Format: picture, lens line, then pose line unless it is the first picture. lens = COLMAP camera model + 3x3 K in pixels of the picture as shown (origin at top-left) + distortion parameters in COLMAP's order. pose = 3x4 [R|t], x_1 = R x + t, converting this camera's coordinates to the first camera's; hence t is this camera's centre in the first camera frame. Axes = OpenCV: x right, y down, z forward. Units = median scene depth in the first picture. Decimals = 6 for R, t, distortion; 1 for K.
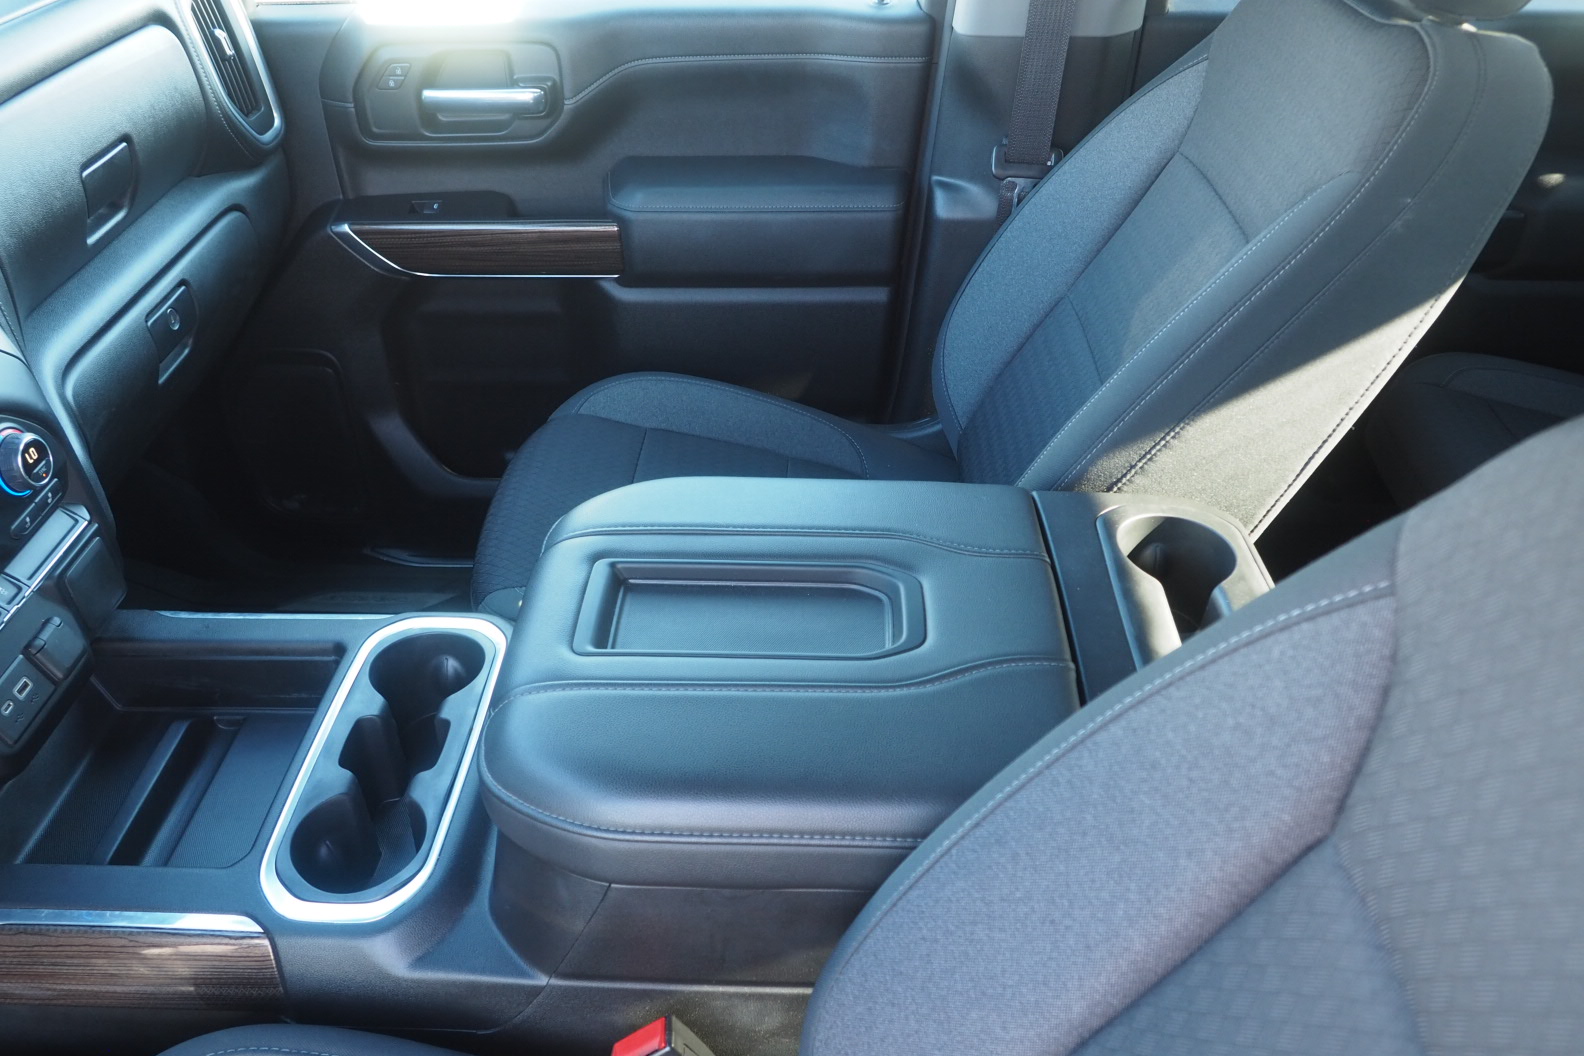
lens RADIAL K [[1270.5, 0, 799.3], [0, 1270.5, 532.7], [0, 0, 1]] dist [-0.016295, -0.003774]
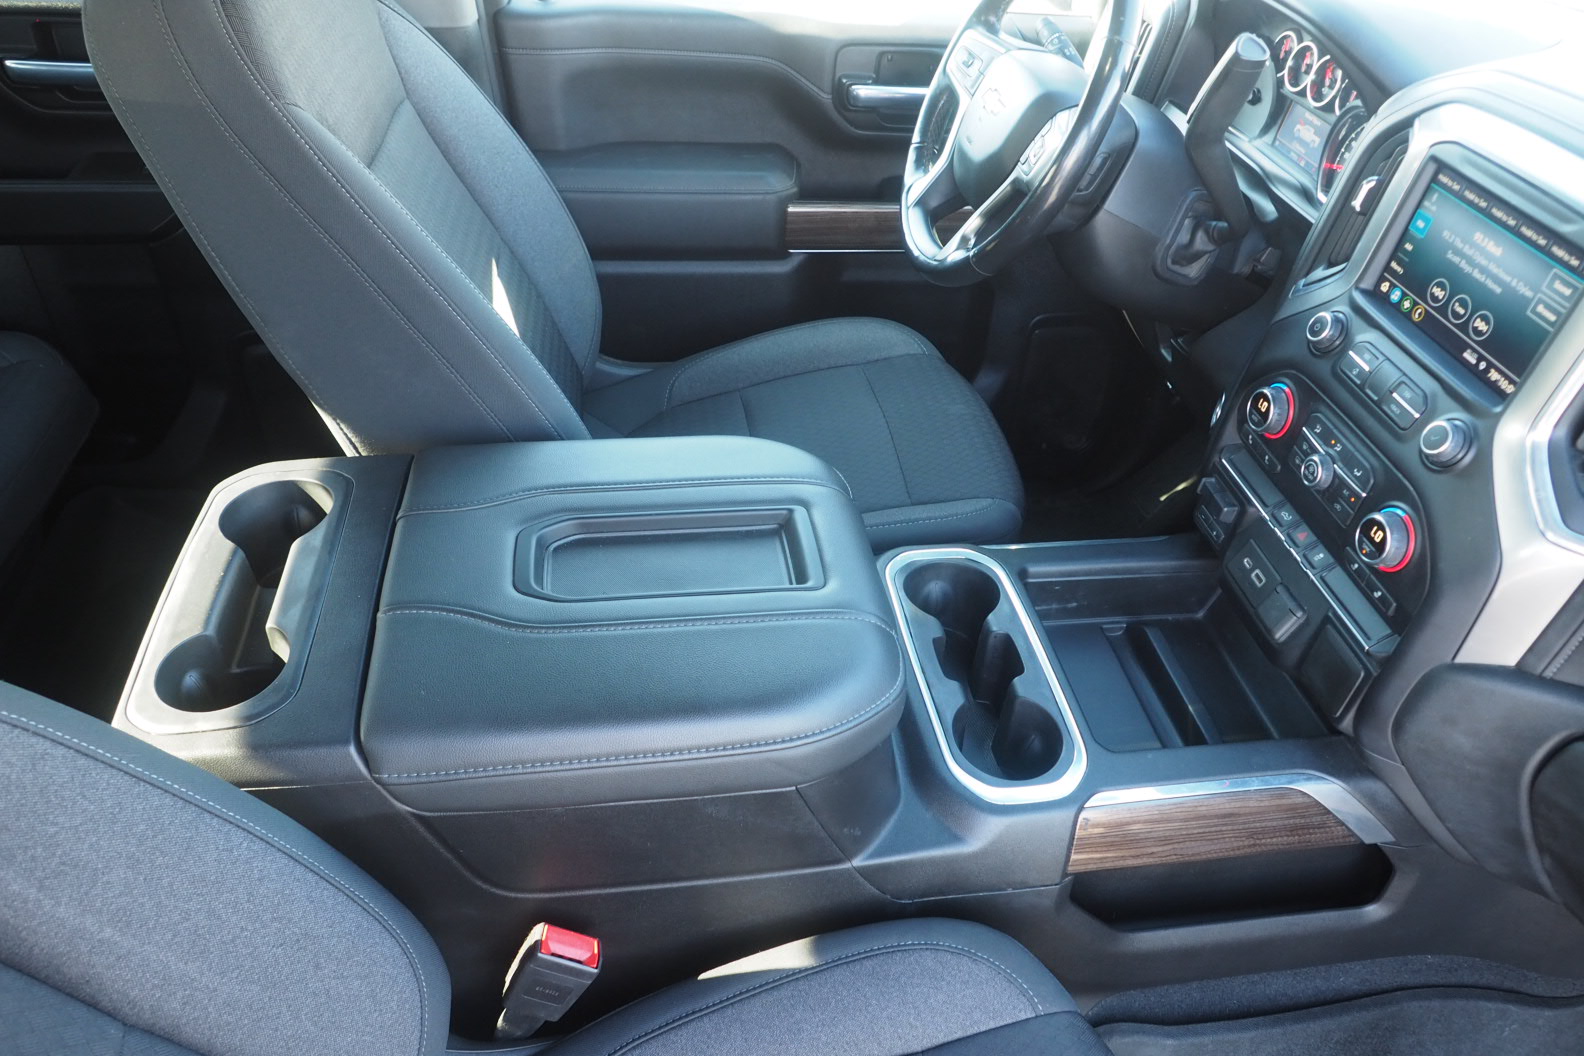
lens RADIAL K [[1131.0, 0, 799.1], [0, 1131.0, 528.2], [0, 0, 1]] dist [-0.026584, 0.002963]
pose [[-0.982220, 0.064053, -0.176471, 0.021666], [-0.151253, 0.286829, 0.945966, -0.780651], [0.111209, 0.955838, -0.272040, 1.074144]]
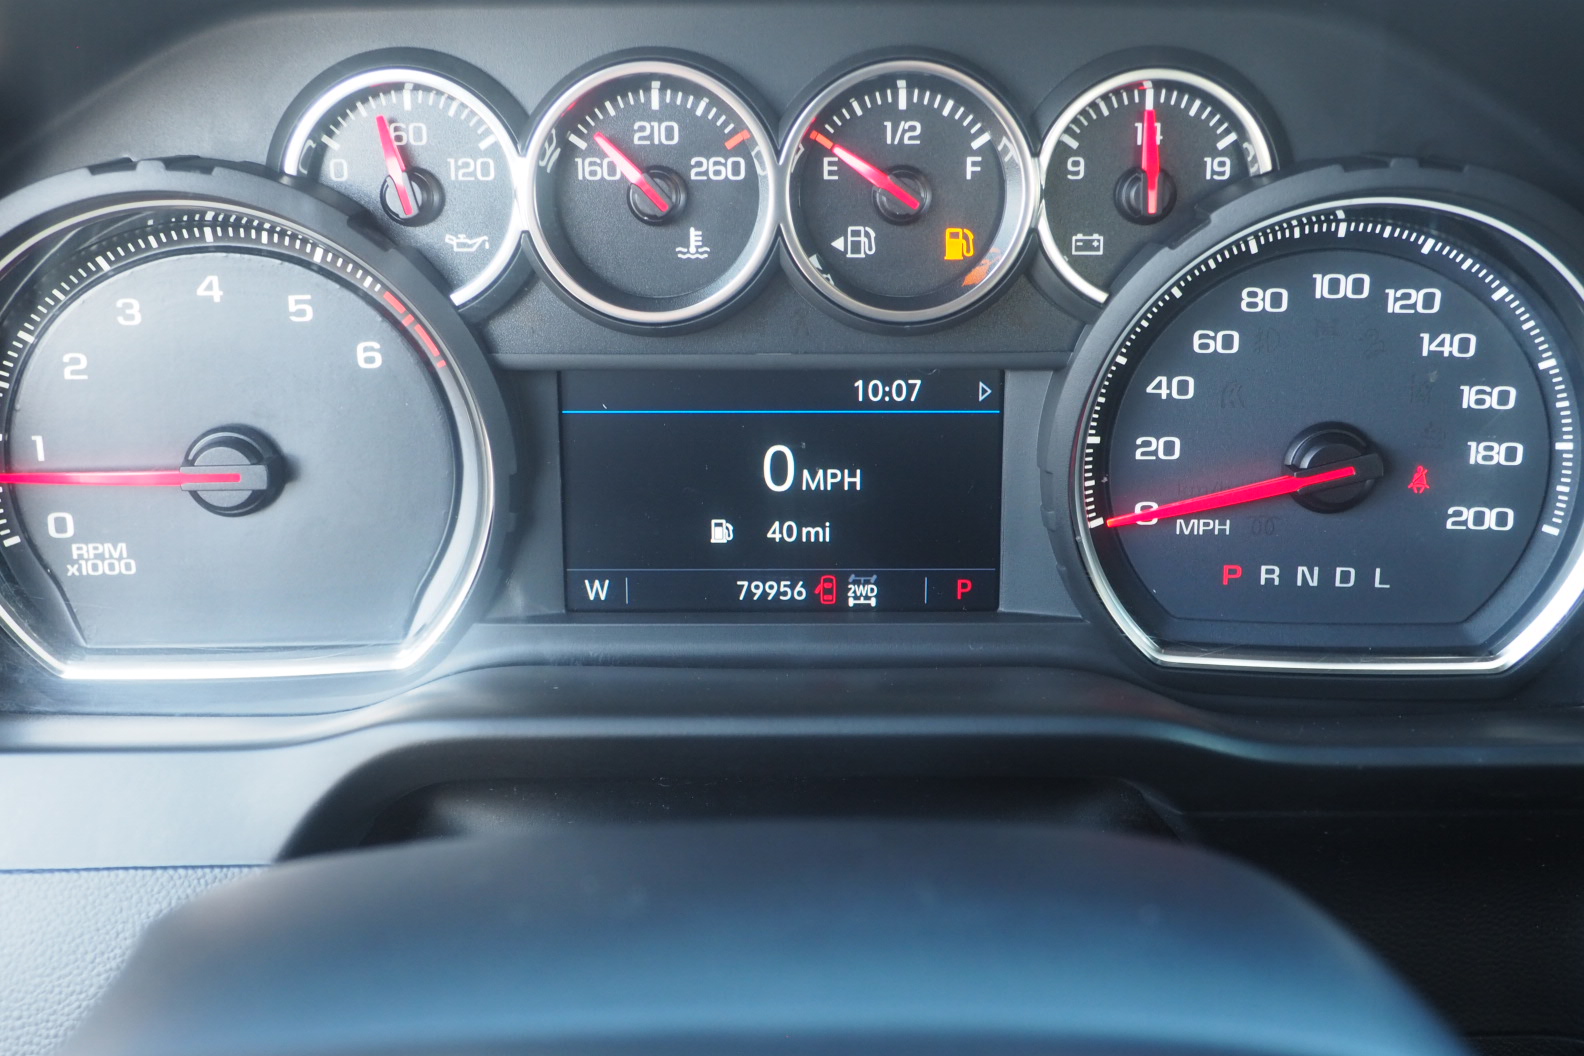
lens RADIAL K [[1707.4, 0, 792.0], [0, 1707.4, 528.0], [0, 0, 1]] dist [-0.004381, -0.011400]
pose [[0.032763, 0.365409, -0.930270, -0.416768], [-0.573209, 0.769351, 0.282012, 0.074130], [0.818754, 0.523999, 0.234662, 0.311715]]
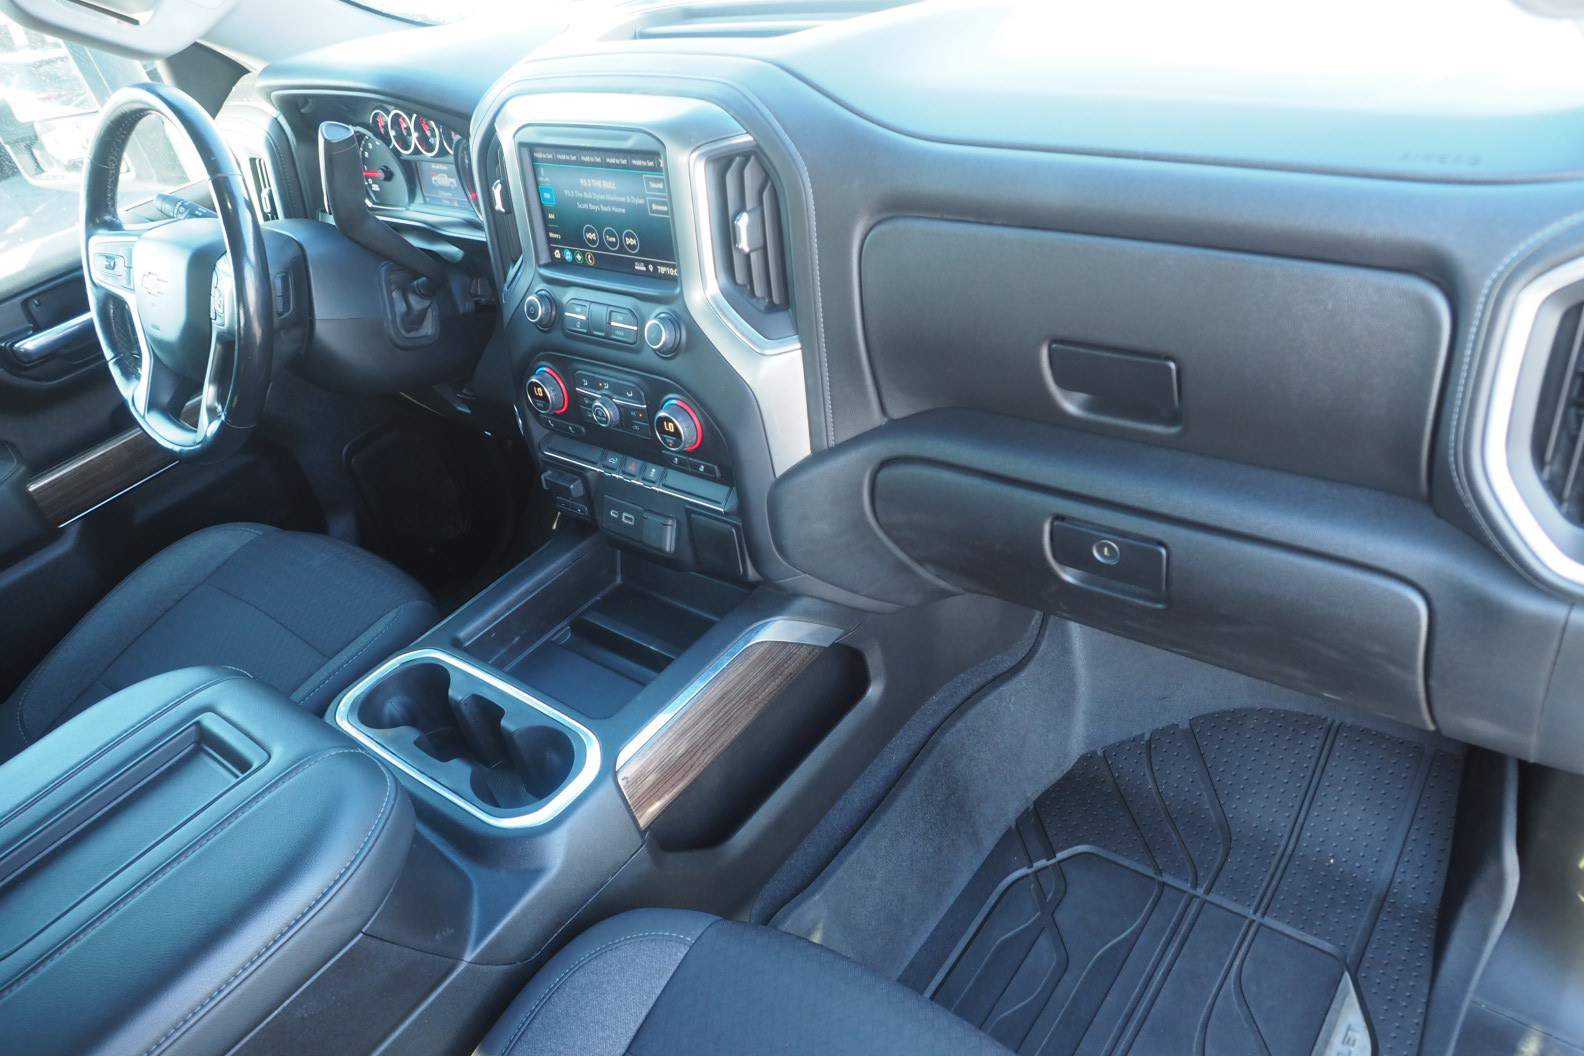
lens RADIAL K [[1131.0, 0, 799.1], [0, 1131.0, 528.2], [0, 0, 1]] dist [-0.026584, 0.002963]
pose [[-0.589254, 0.550860, -0.591044, 0.022255], [-0.310517, 0.520948, 0.795106, -0.833935], [0.745895, 0.652048, -0.135919, 1.177656]]
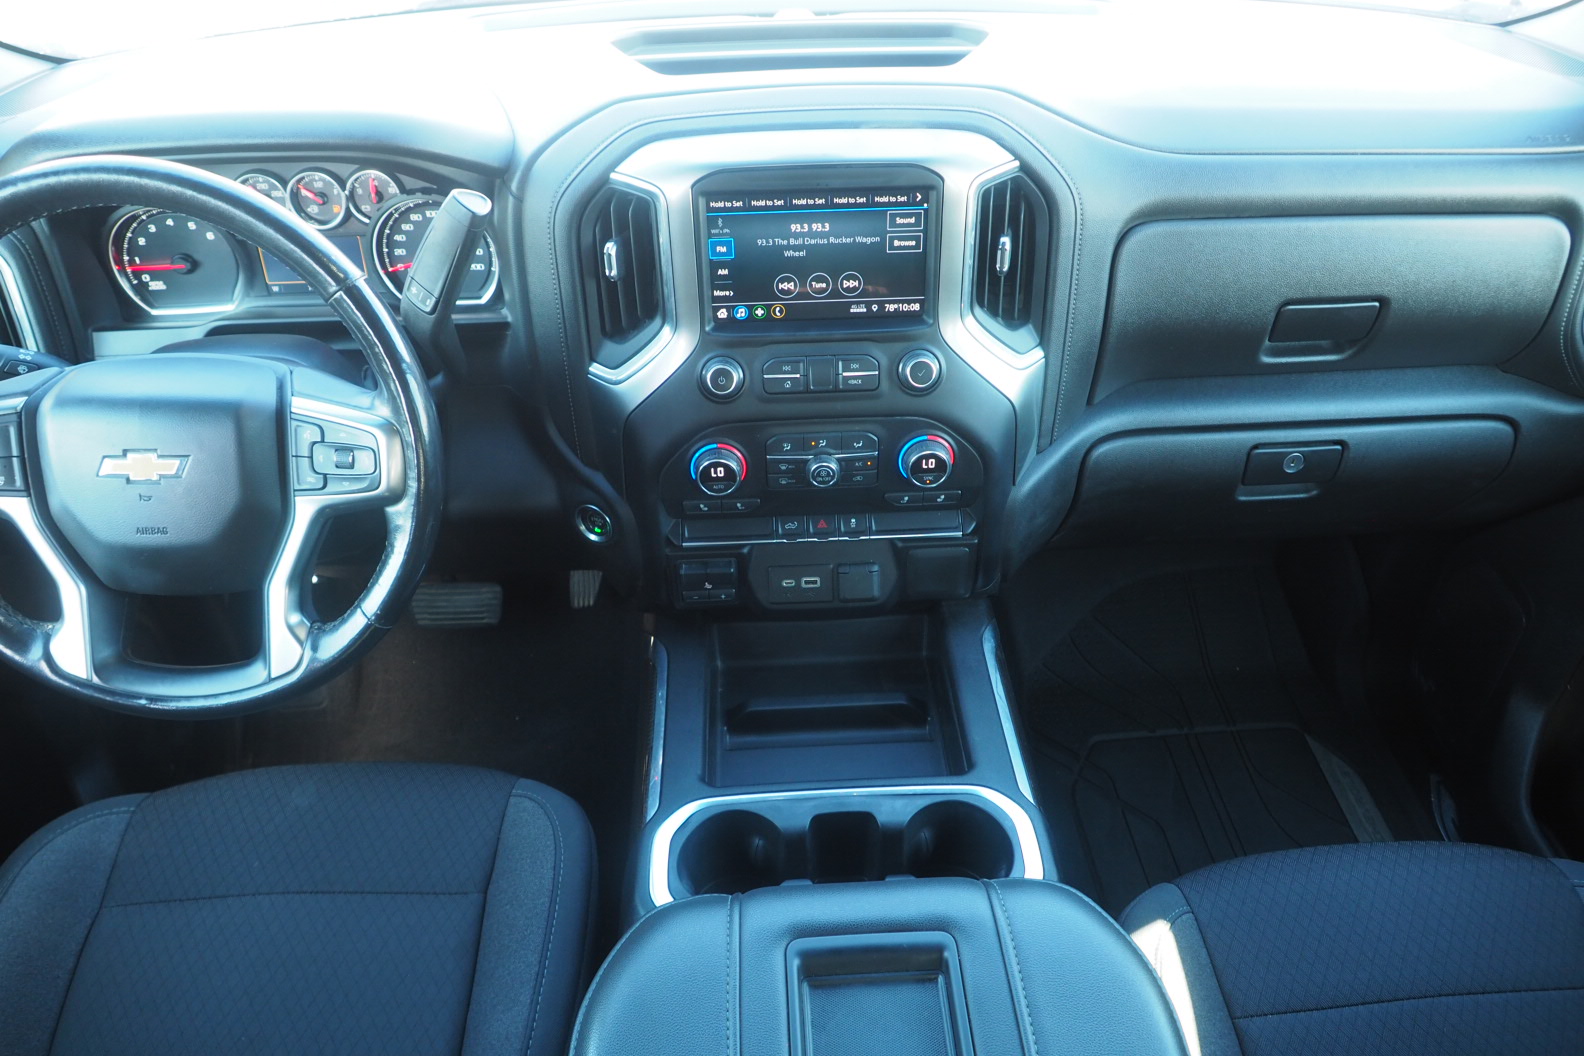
lens RADIAL K [[1131.0, 0, 799.1], [0, 1131.0, 528.2], [0, 0, 1]] dist [-0.026584, 0.002963]
pose [[0.073963, 0.629639, -0.773359, 0.229121], [-0.568096, 0.663958, 0.486237, -0.426557], [0.819632, 0.403378, 0.406804, 0.436220]]
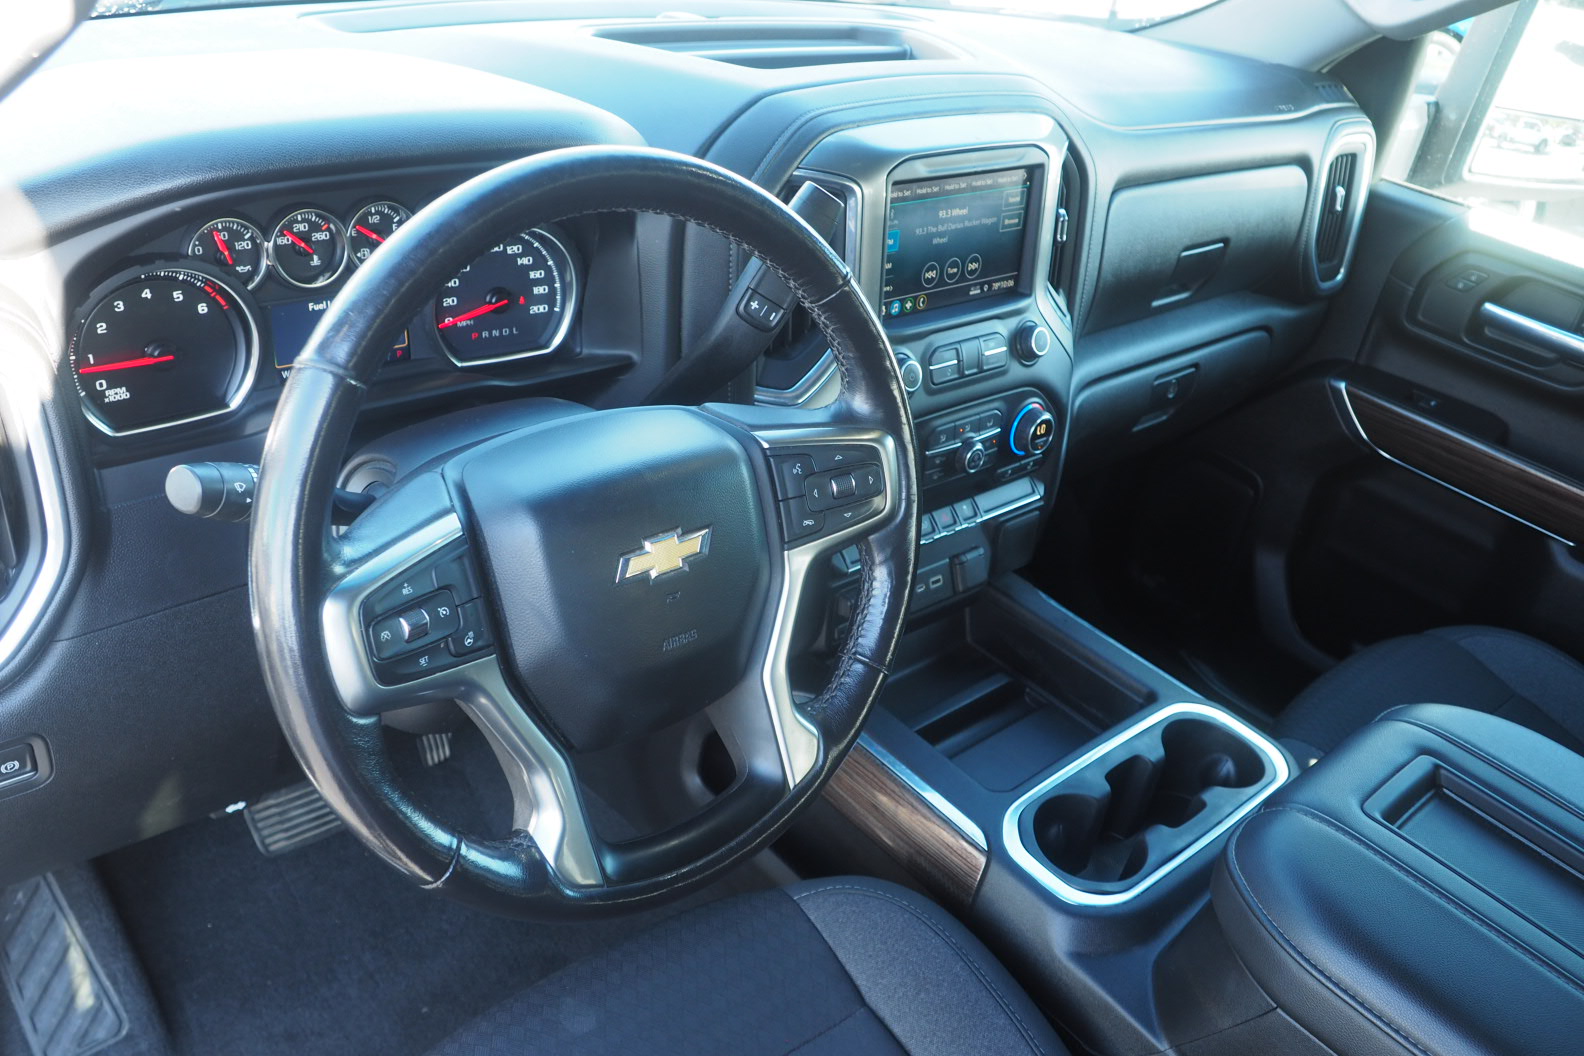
lens RADIAL K [[1270.5, 0, 799.3], [0, 1270.5, 532.7], [0, 0, 1]] dist [-0.016295, -0.003774]
pose [[0.677193, 0.470521, -0.565702, -0.007477], [-0.535884, 0.842226, 0.059020, 0.071651], [0.504219, 0.263183, 0.822495, -0.119863]]
